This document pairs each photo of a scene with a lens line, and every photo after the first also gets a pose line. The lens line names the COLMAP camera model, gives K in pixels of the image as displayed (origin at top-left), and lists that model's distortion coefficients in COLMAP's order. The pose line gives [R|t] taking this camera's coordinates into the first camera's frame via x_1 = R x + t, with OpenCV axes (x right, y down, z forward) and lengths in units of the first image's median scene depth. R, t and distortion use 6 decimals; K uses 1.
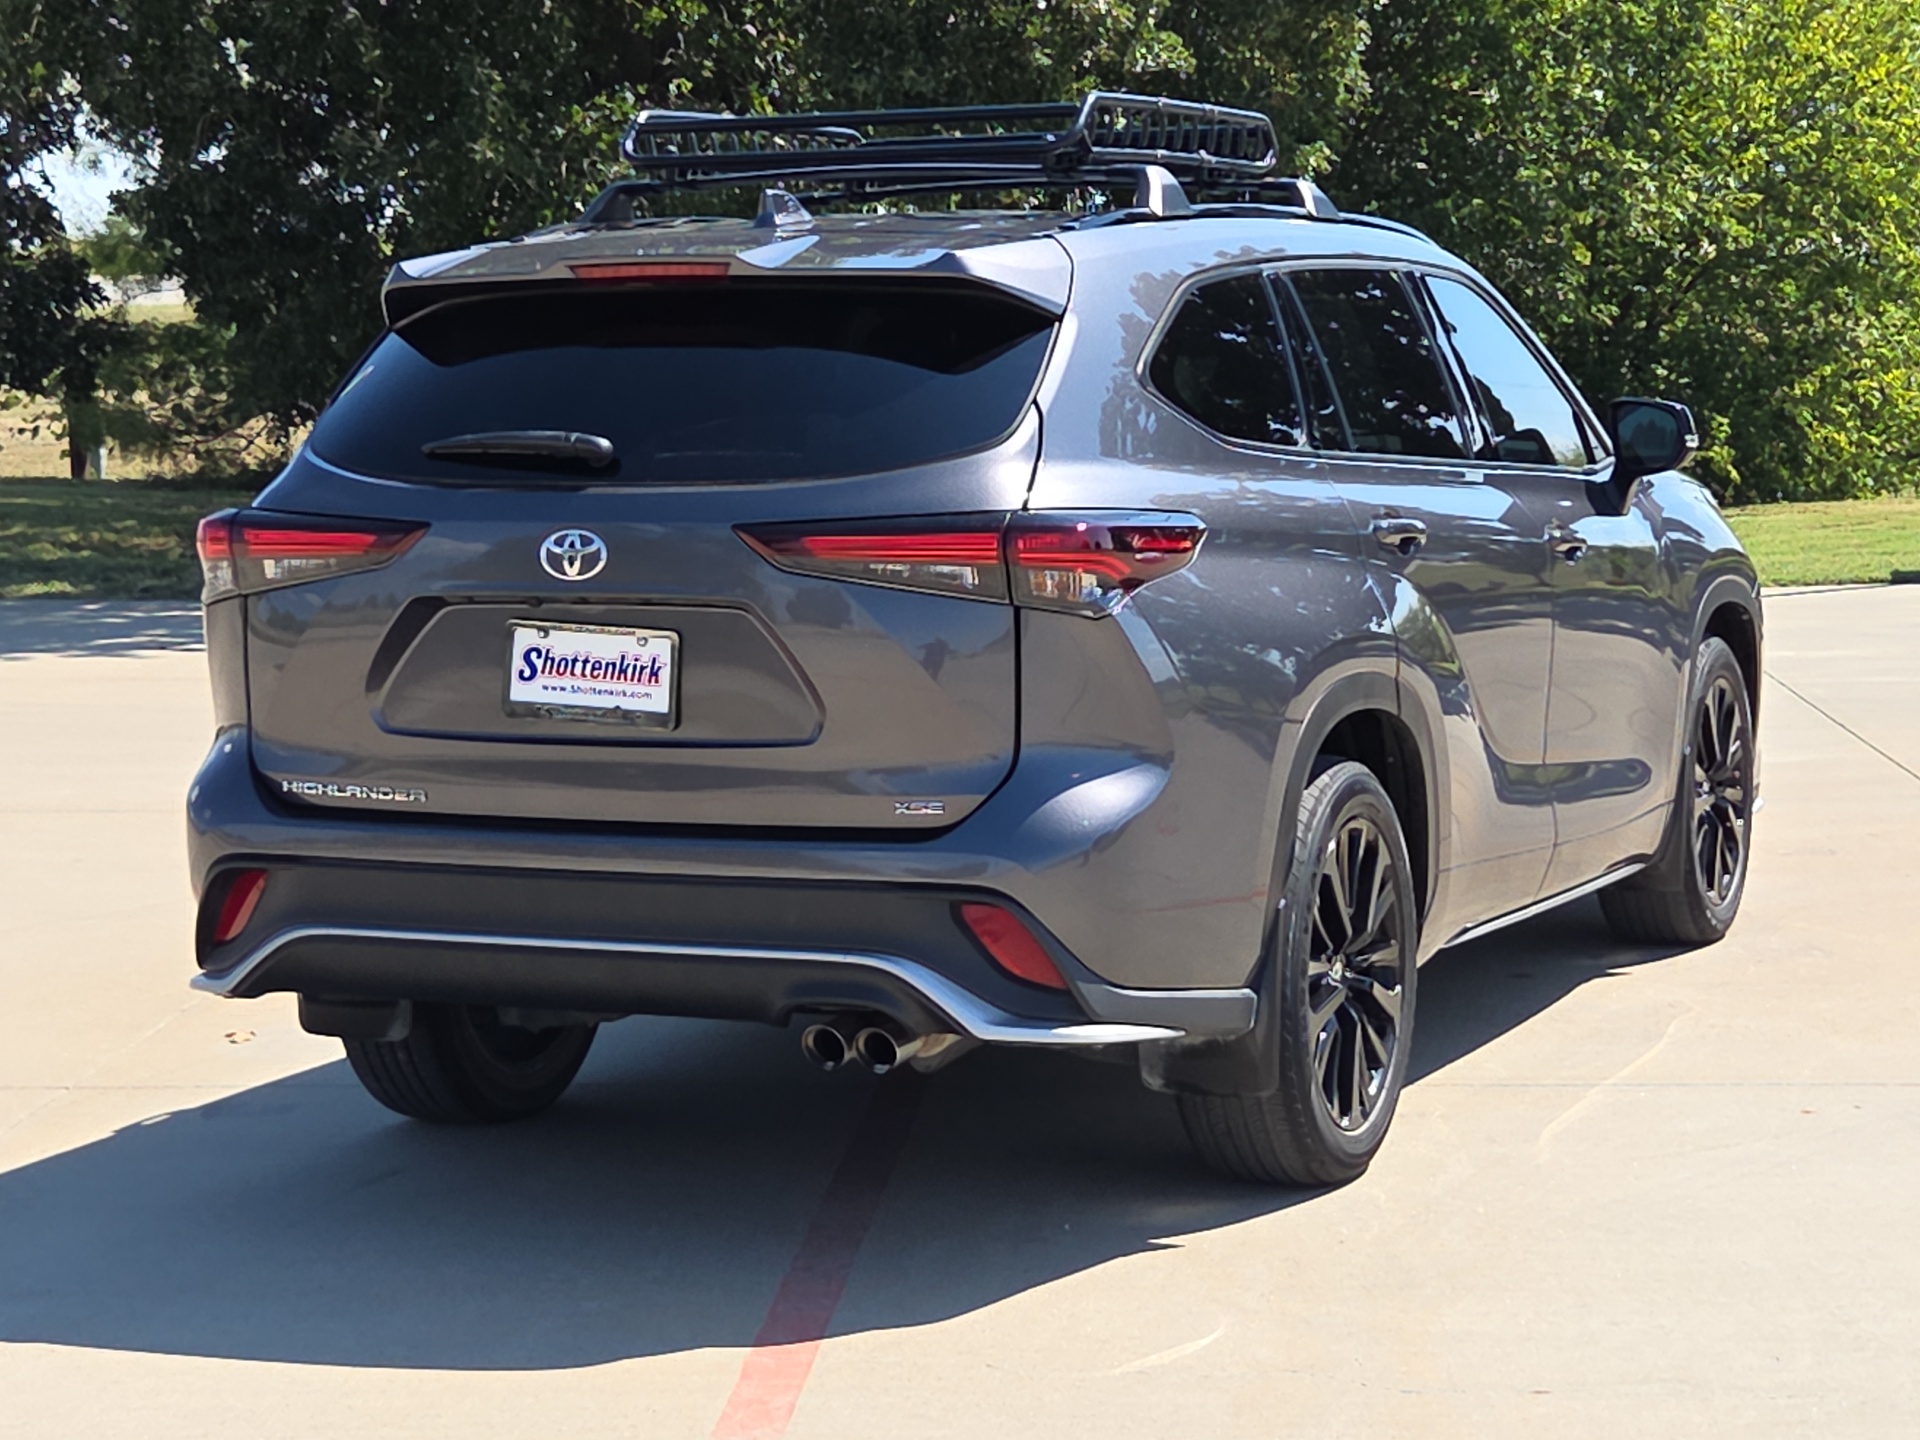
lens RADIAL K [[4086.8, 0, 957.1], [0, 4086.8, 721.3], [0, 0, 1]] dist [0.022376, 0.000000]
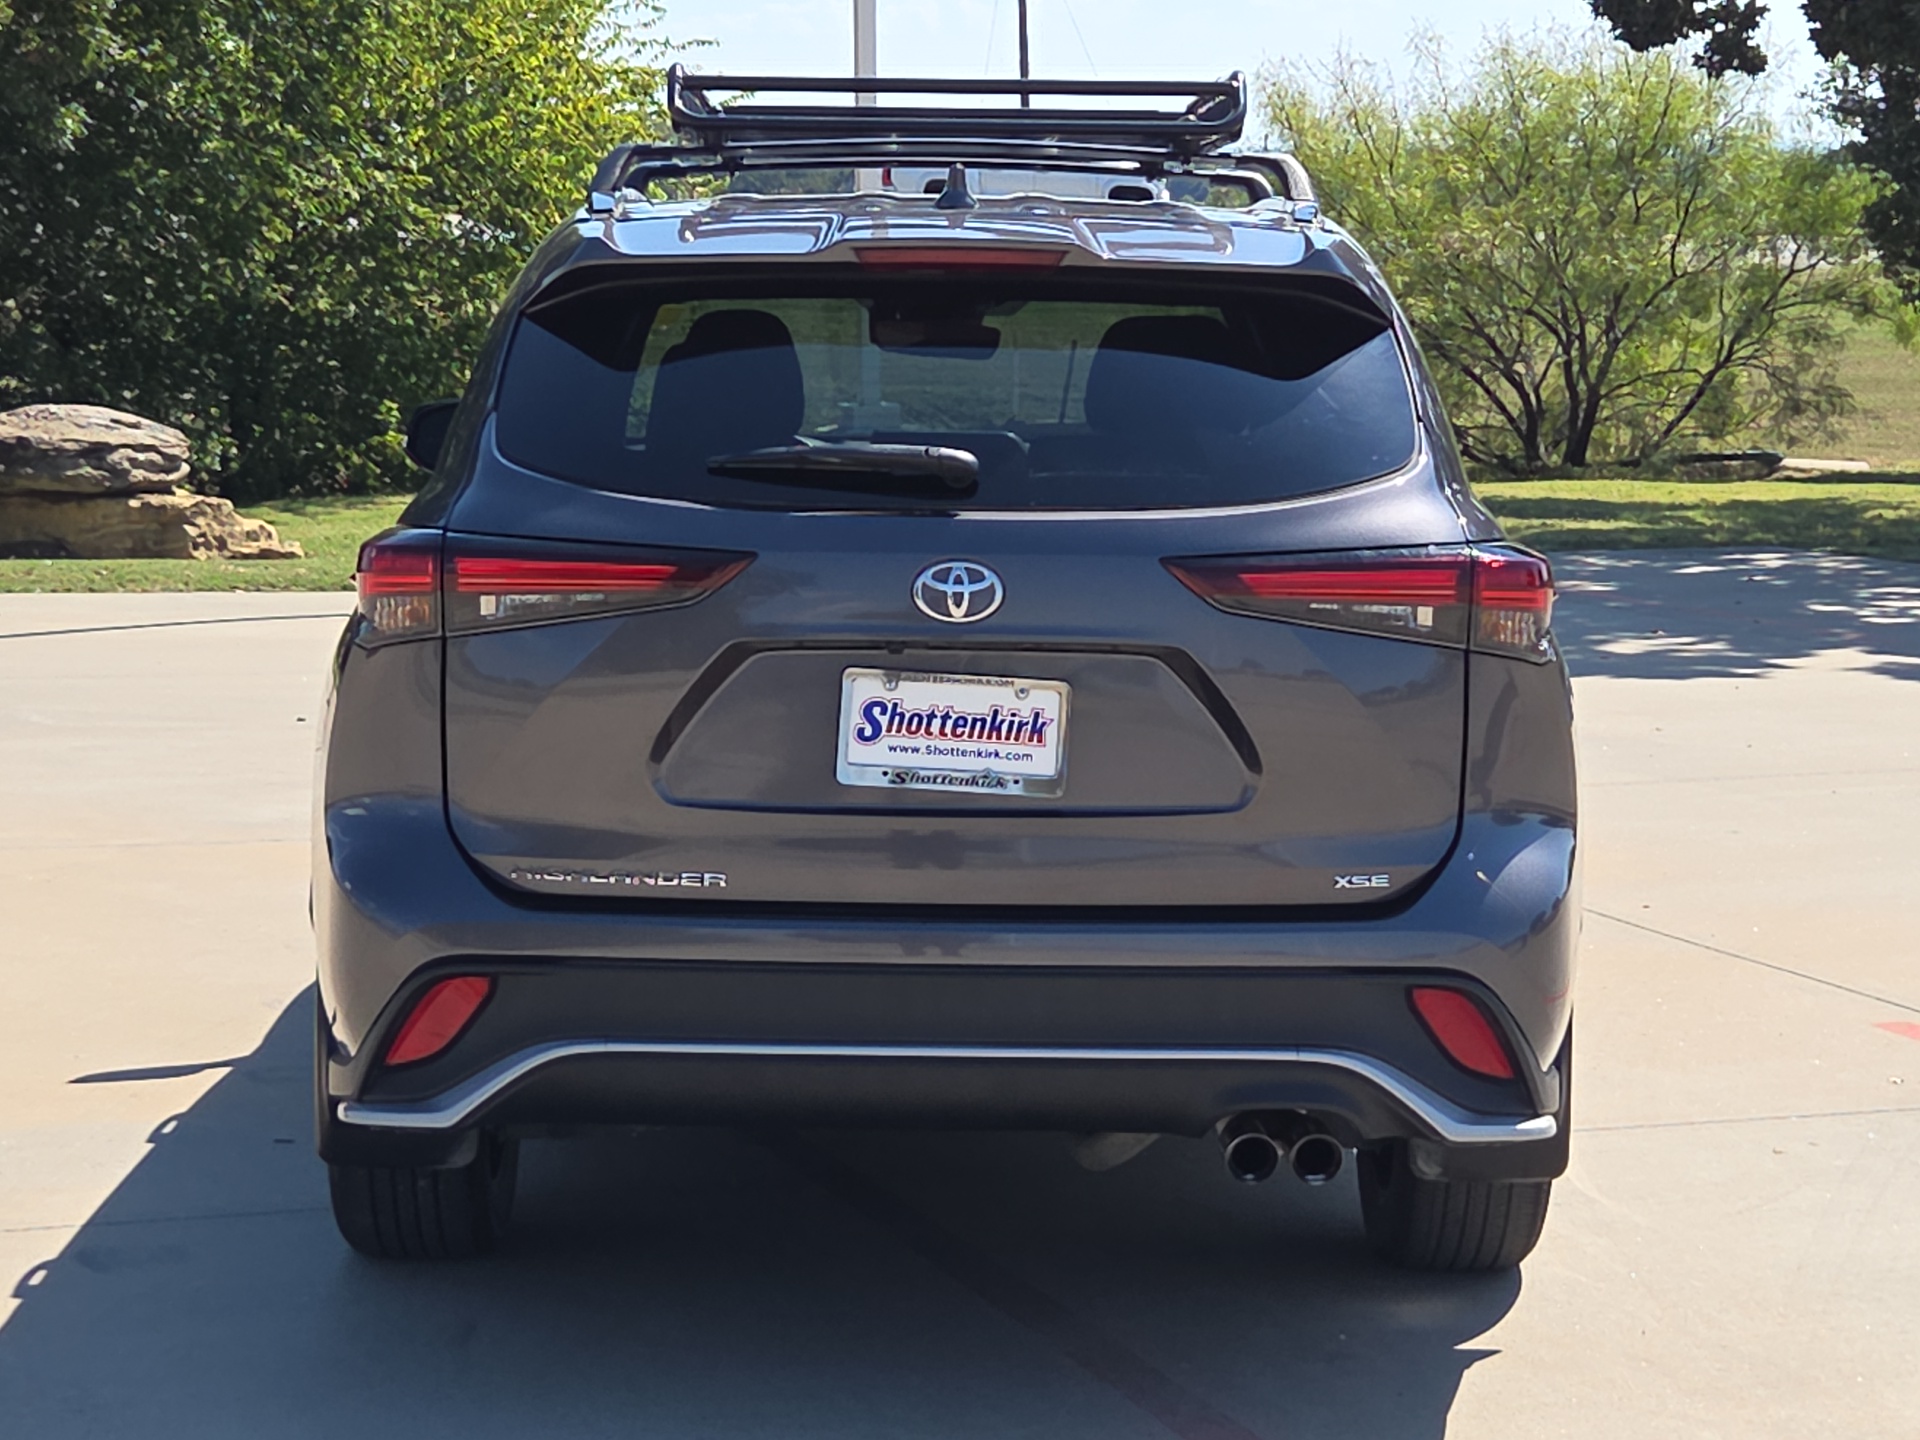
lens RADIAL K [[4086.8, 0, 966.9], [0, 4086.8, 715.5], [0, 0, 1]] dist [0.022376, 0.000000]
pose [[0.912512, -0.013604, 0.408823, -0.431281], [0.011726, 0.999906, 0.007100, -0.020895], [-0.408881, -0.001685, 0.912586, 0.225455]]
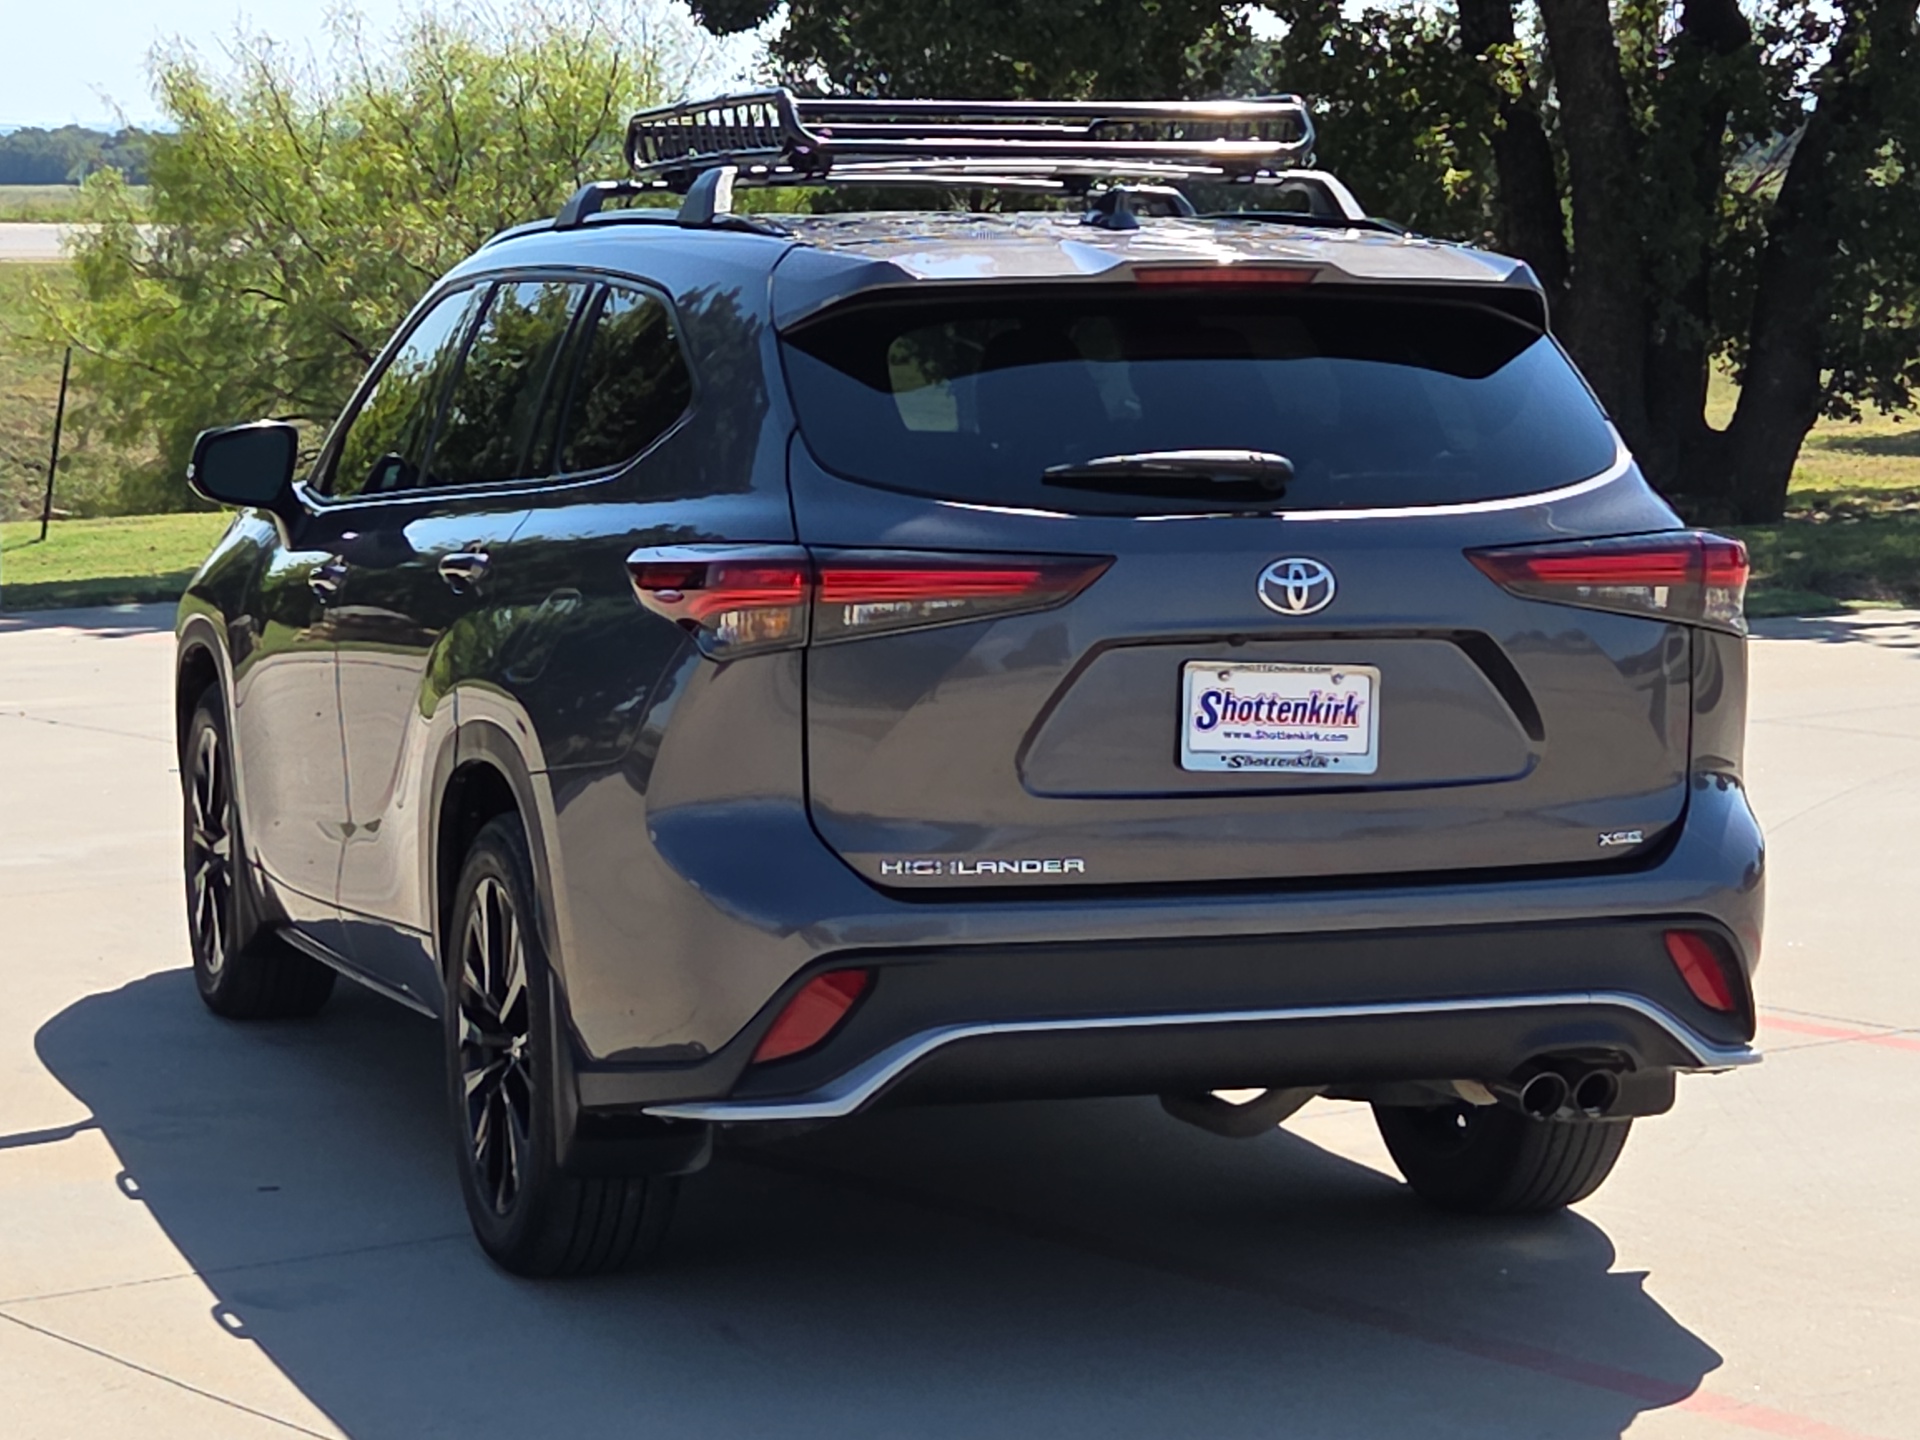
lens RADIAL K [[4643.8, 0, 954.7], [0, 4643.8, 722.7], [0, 0, 1]] dist [0.059958, 0.000000]
pose [[0.749063, -0.044378, 0.661011, -0.825770], [0.053338, 0.998555, 0.006597, -0.020950], [-0.660348, 0.030315, 0.750347, 0.268967]]
